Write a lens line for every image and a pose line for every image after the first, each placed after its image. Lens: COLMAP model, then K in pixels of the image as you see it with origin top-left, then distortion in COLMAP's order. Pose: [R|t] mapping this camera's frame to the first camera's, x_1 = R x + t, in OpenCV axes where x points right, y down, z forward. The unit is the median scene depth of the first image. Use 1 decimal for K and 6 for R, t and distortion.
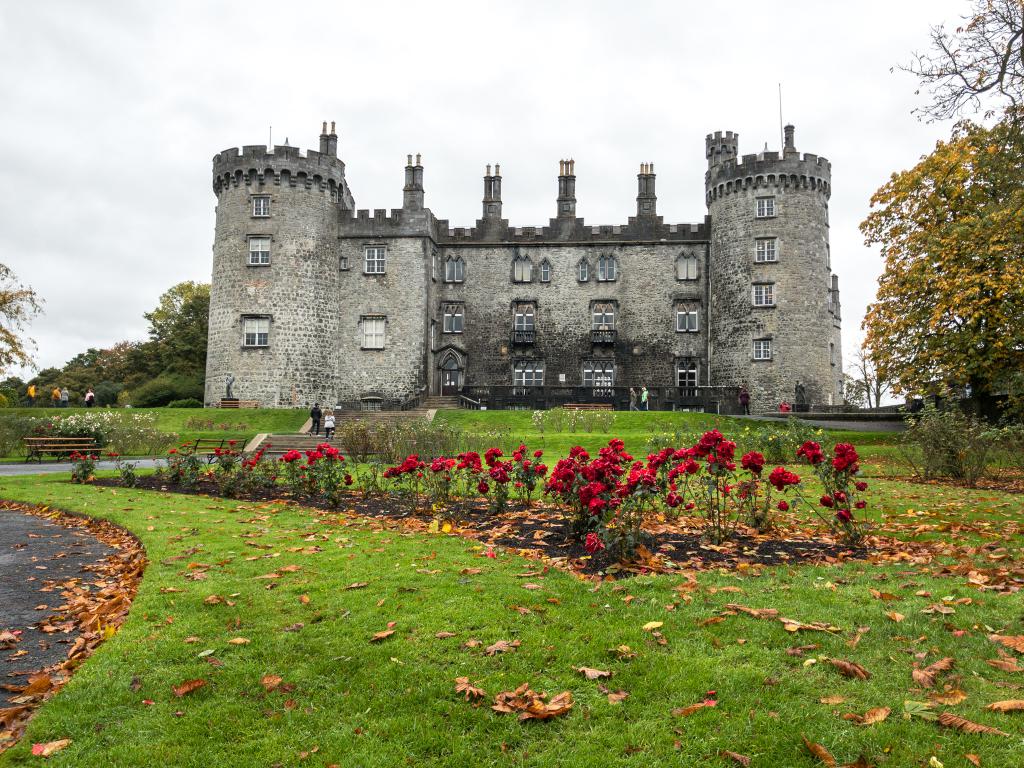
lens RADIAL K [[839.4, 0, 526.2], [0, 839.4, 381.4], [0, 0, 1]] dist [0.047879, -0.038570]
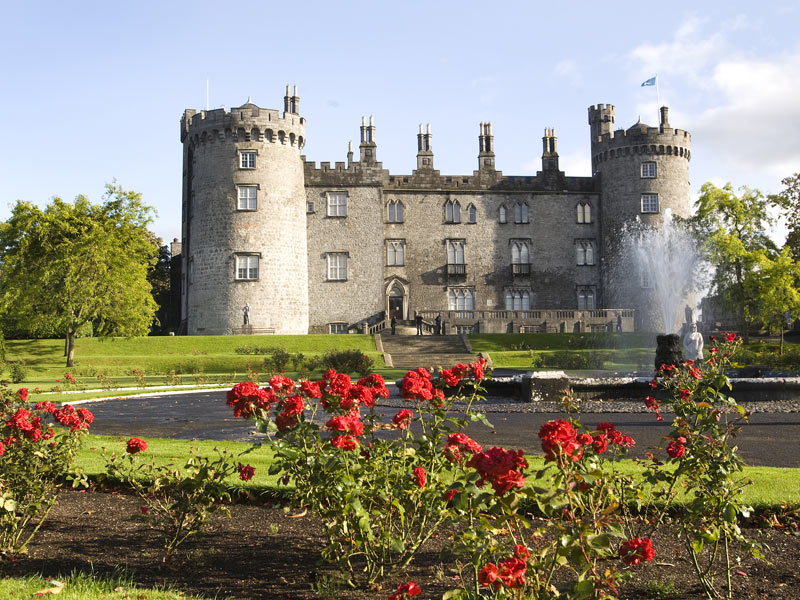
lens RADIAL K [[894.4, 0, 395.2], [0, 894.4, 292.1], [0, 0, 1]] dist [-0.045828, 0.000000]
pose [[0.980249, -0.008639, 0.197578, -0.348617], [0.006623, 0.999919, 0.010863, -0.034759], [-0.197656, -0.009340, 0.980227, -0.246435]]
